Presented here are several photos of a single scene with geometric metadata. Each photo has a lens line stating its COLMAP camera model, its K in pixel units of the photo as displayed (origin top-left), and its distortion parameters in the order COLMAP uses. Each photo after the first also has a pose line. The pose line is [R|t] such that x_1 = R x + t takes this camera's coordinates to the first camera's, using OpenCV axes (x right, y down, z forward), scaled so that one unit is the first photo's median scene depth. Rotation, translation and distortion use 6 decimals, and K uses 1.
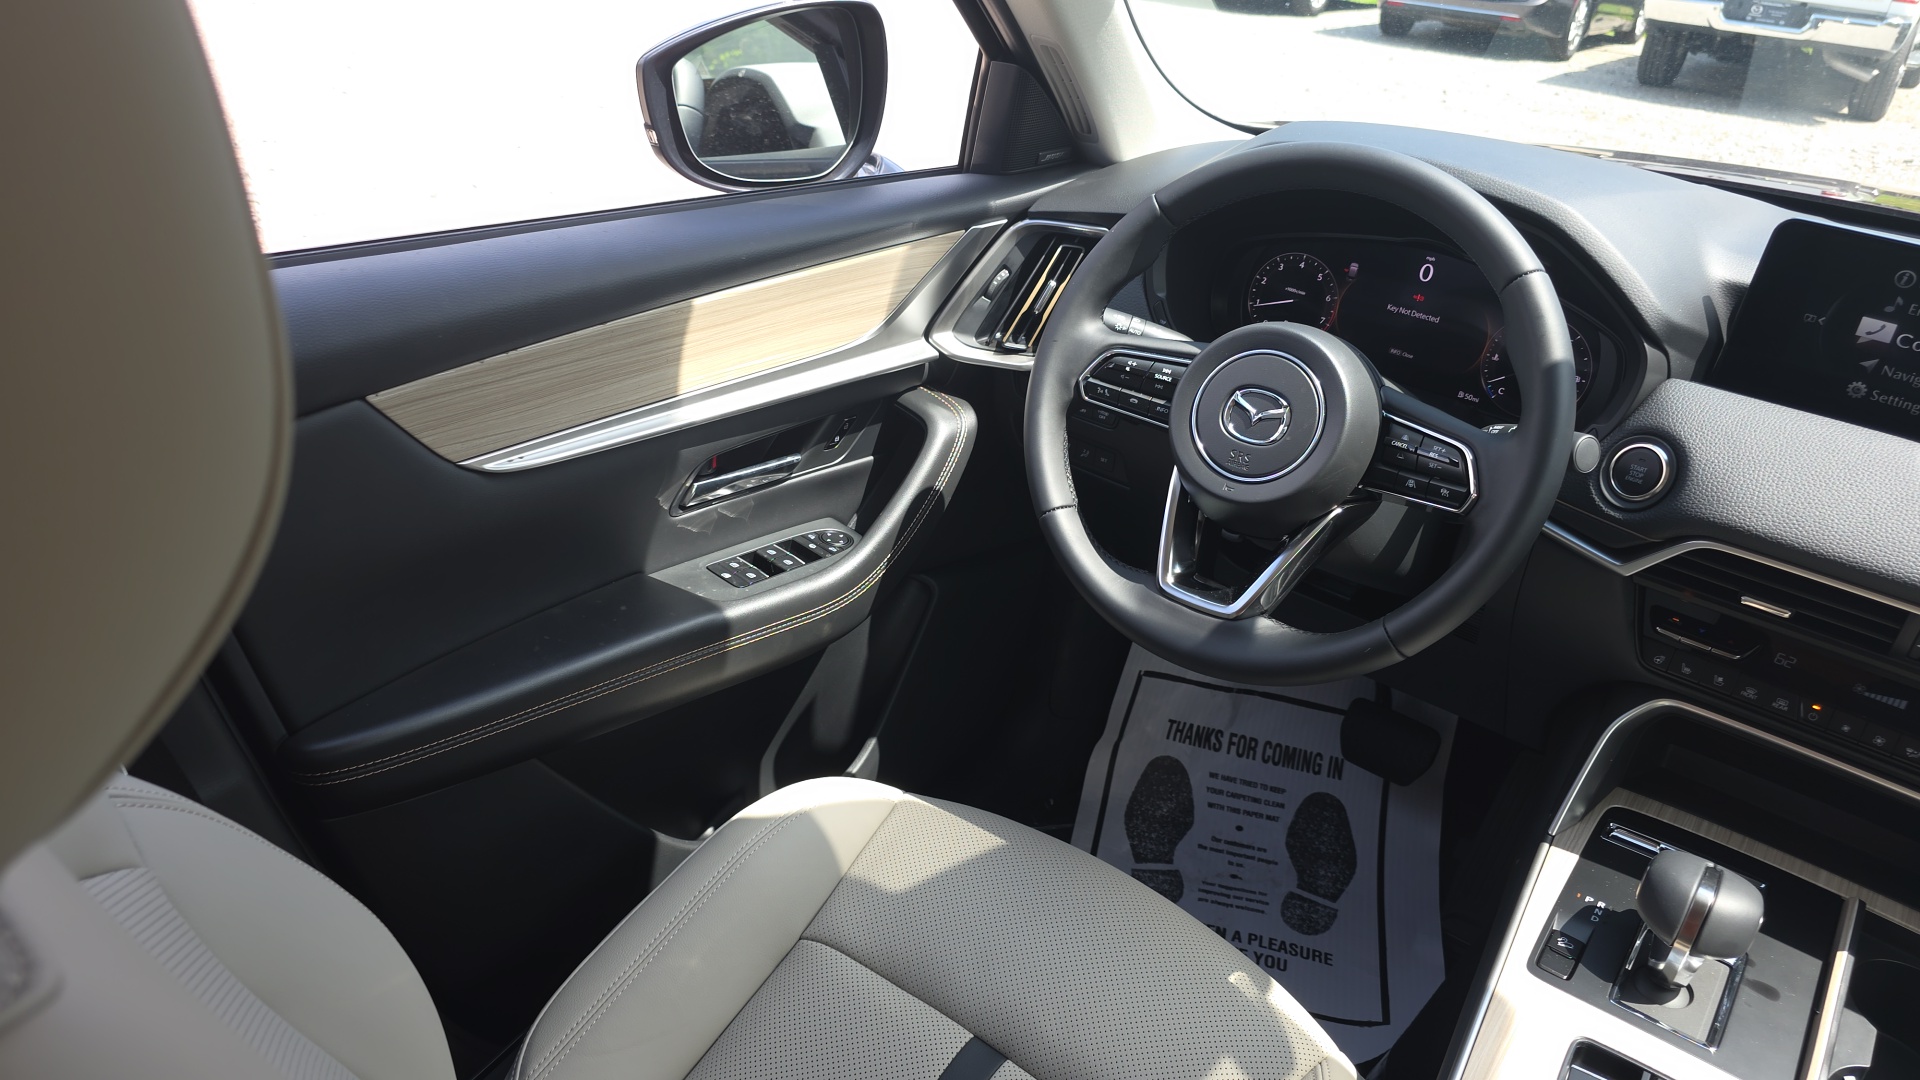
lens RADIAL K [[1300.4, 0, 937.3], [0, 1300.4, 529.9], [0, 0, 1]] dist [0.047124, -0.055014]
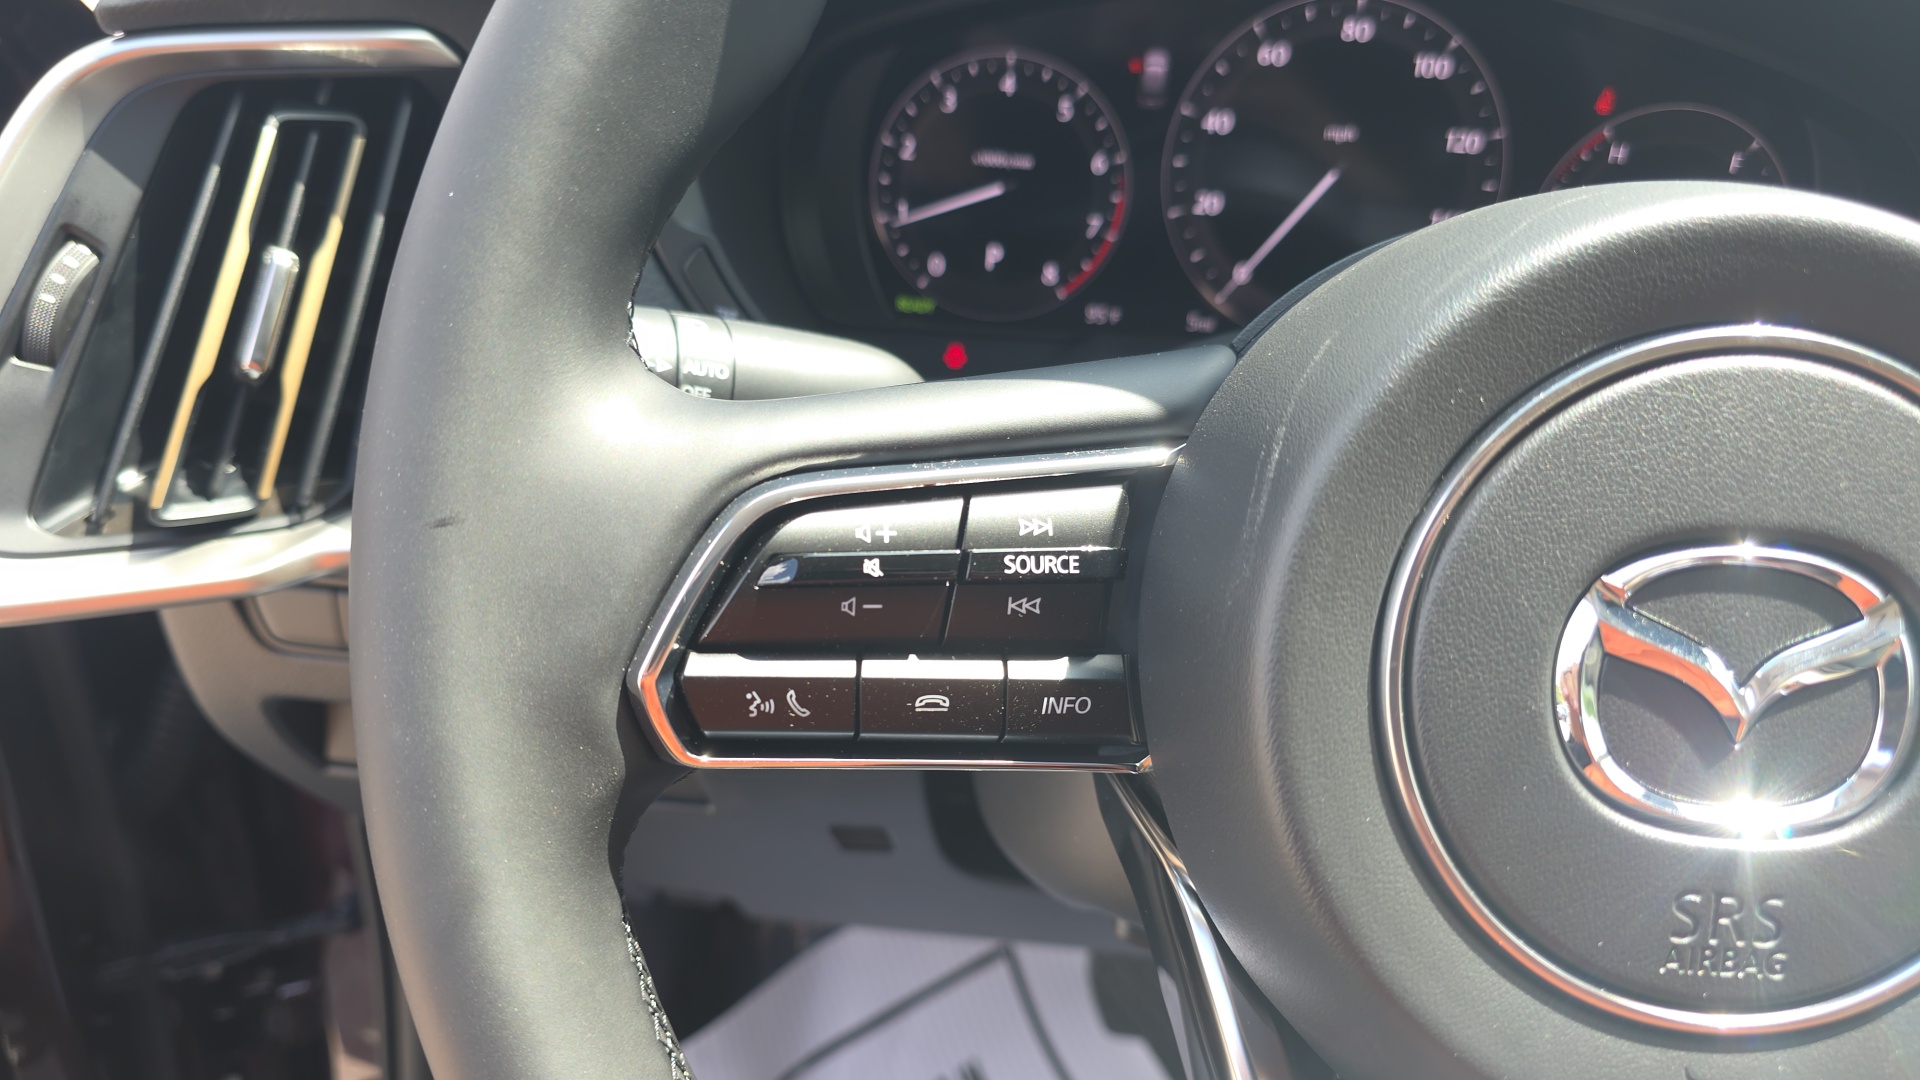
lens RADIAL K [[1300.4, 0, 942.8], [0, 1300.4, 563.2], [0, 0, 1]] dist [0.047124, -0.055014]
pose [[0.822147, -0.292347, 0.488475, 0.057289], [0.270771, 0.955606, 0.116189, -0.142711], [-0.500757, 0.036740, 0.864808, 0.810506]]
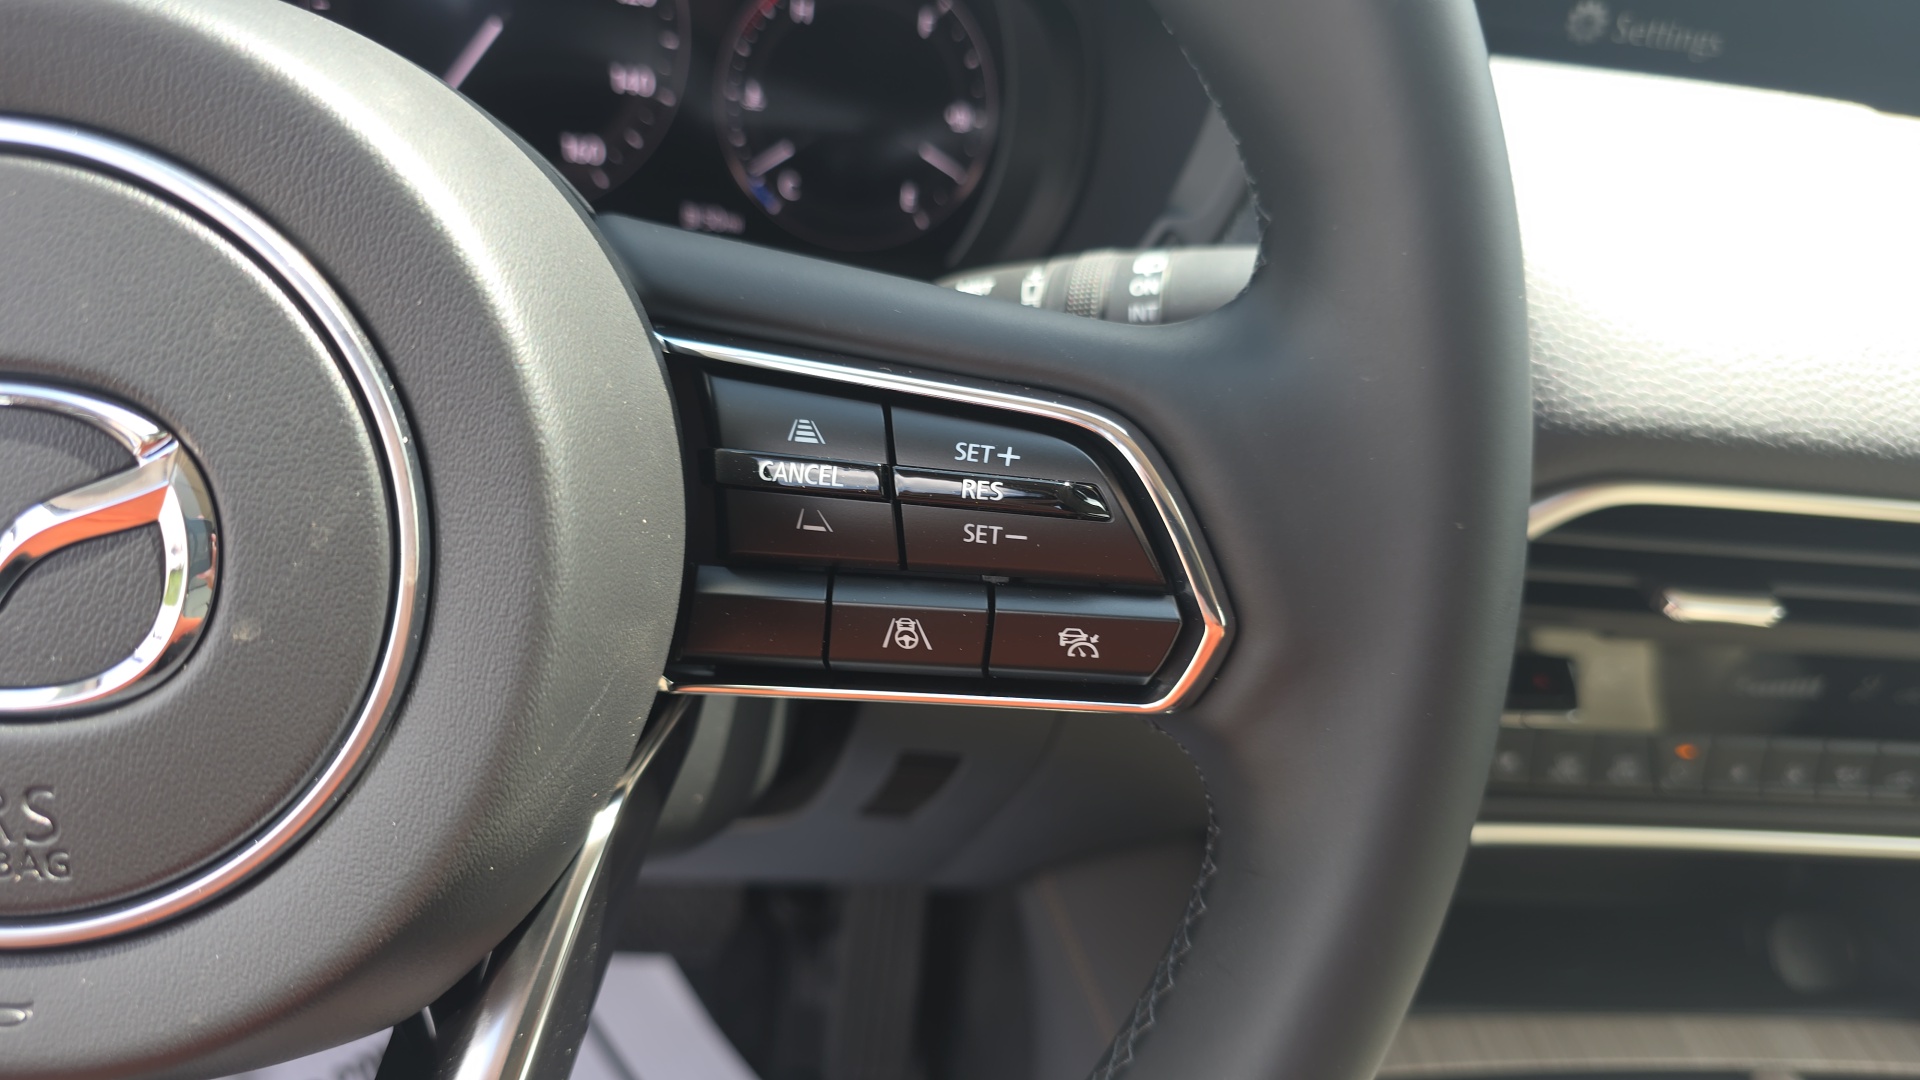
lens RADIAL K [[1356.2, 0, 959.5], [0, 1356.2, 564.7], [0, 0, 1]] dist [0.003927, -0.019596]
pose [[0.719367, -0.340905, 0.605223, 0.208184], [0.262855, 0.940093, 0.217098, -0.081440], [-0.642976, 0.002913, 0.765881, 0.722343]]
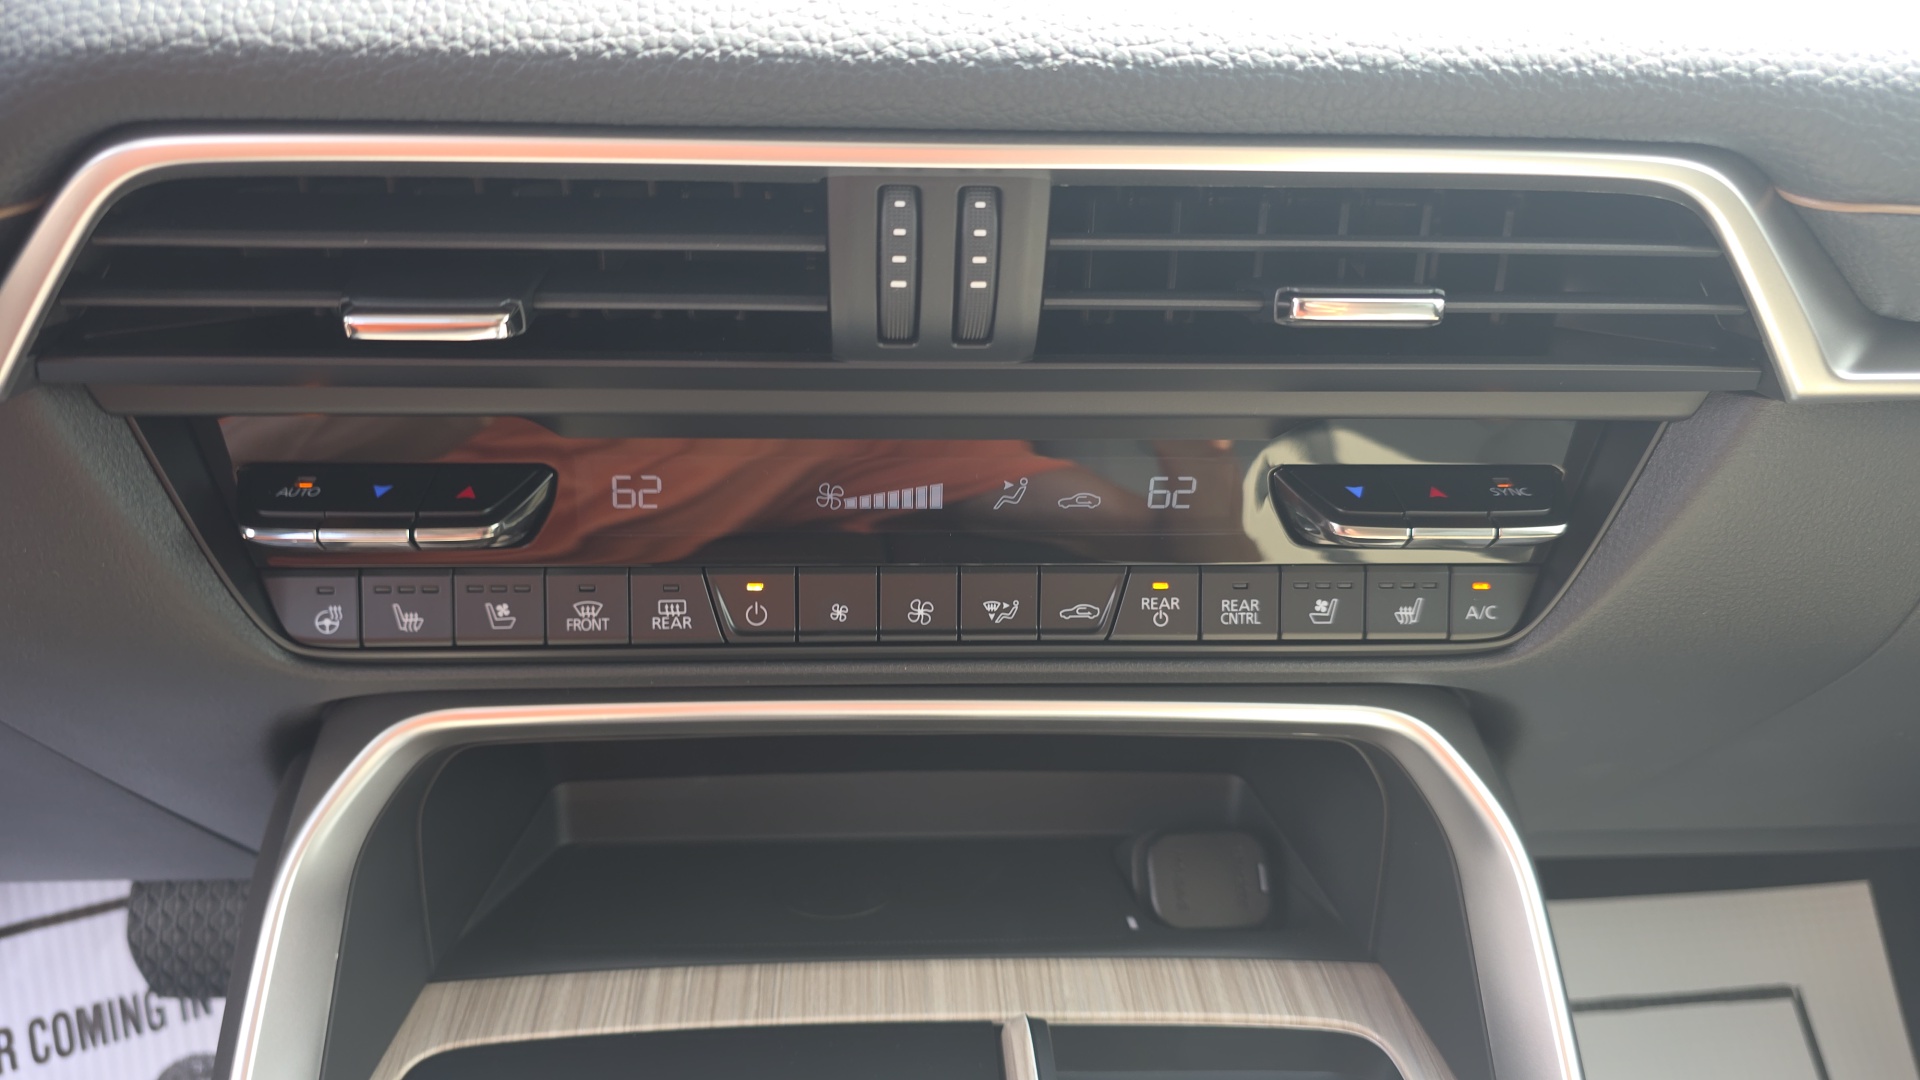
lens RADIAL K [[1300.4, 0, 945.2], [0, 1300.4, 544.8], [0, 0, 1]] dist [0.047124, -0.055014]
pose [[0.745046, -0.348515, 0.568721, 0.461897], [0.345402, 0.931002, 0.118033, 0.090866], [-0.570617, 0.108498, 0.814018, 0.617523]]
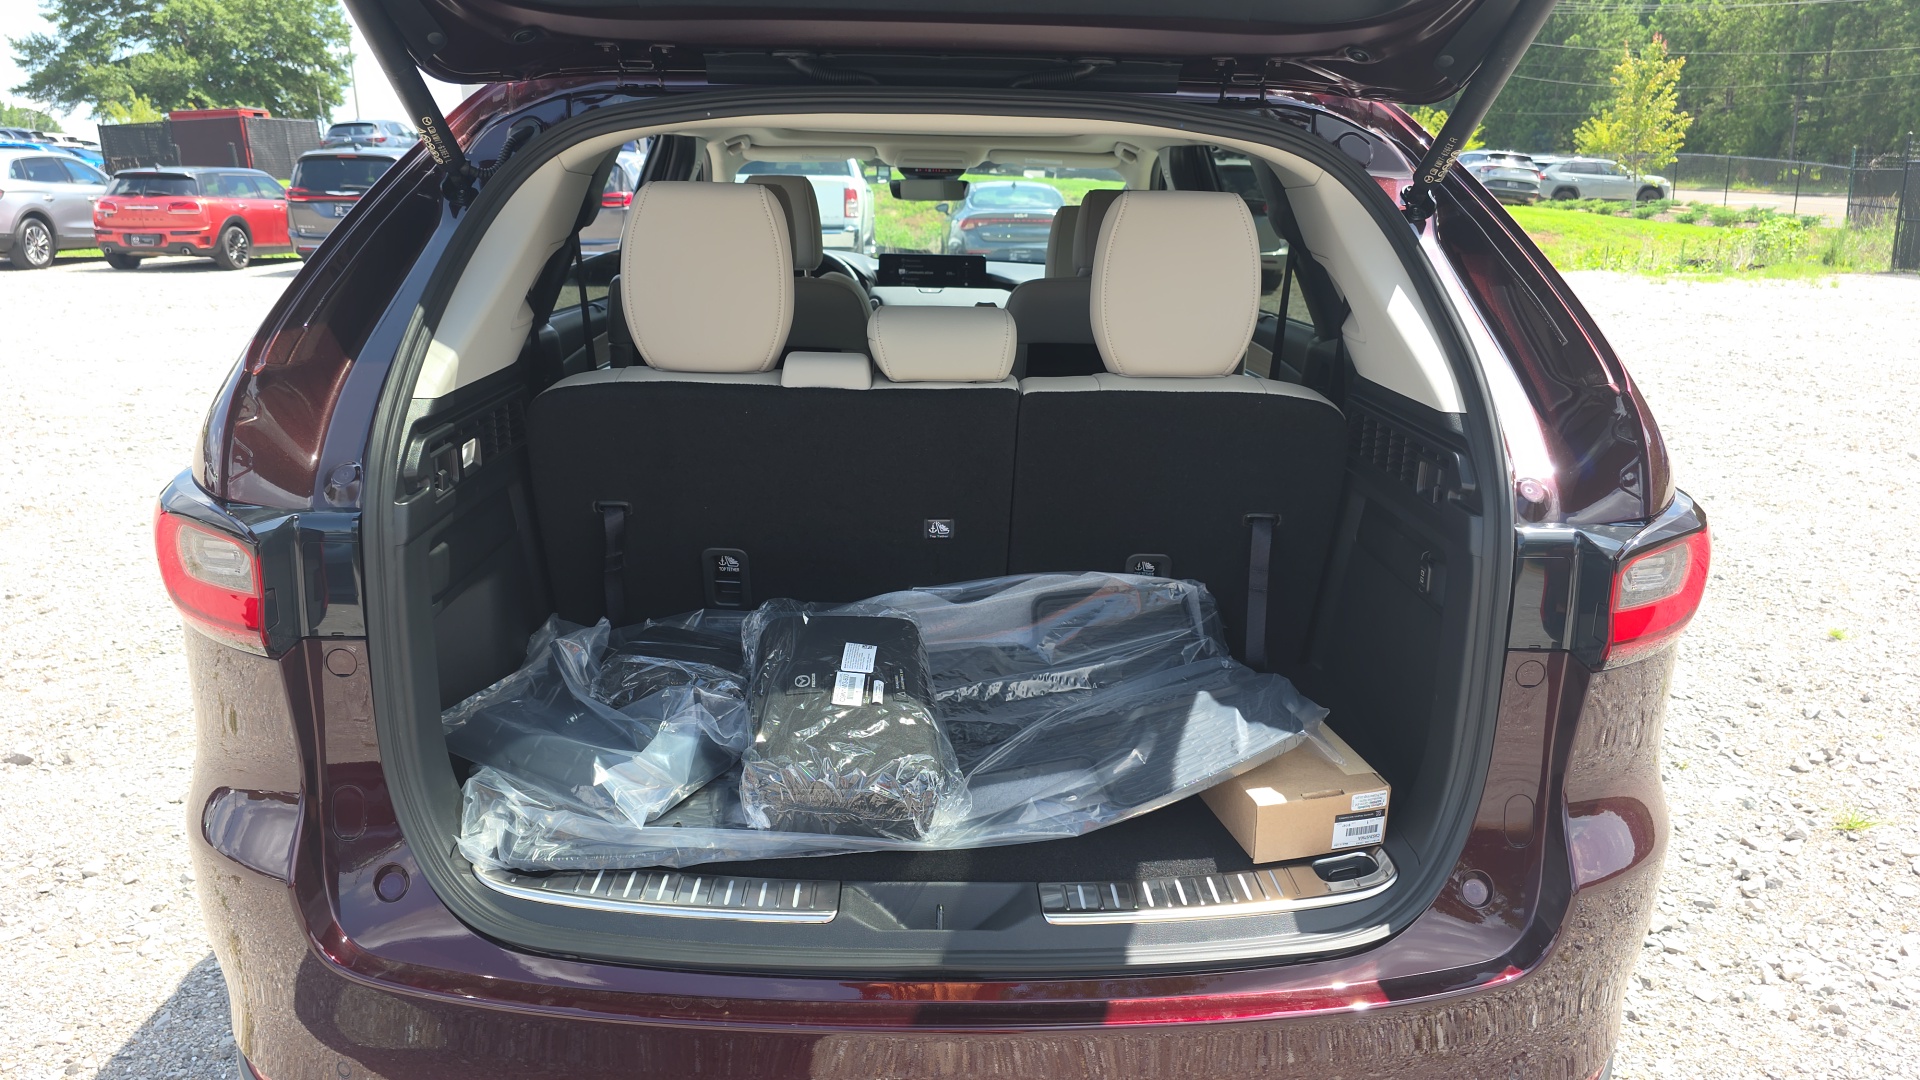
lens RADIAL K [[1300.4, 0, 970.1], [0, 1300.4, 548.3], [0, 0, 1]] dist [0.047124, -0.055014]
pose [[0.760073, -0.252280, 0.598870, -2.143299], [0.349380, 0.935686, -0.049259, 1.070946], [-0.547927, 0.246673, 0.799330, -2.628749]]
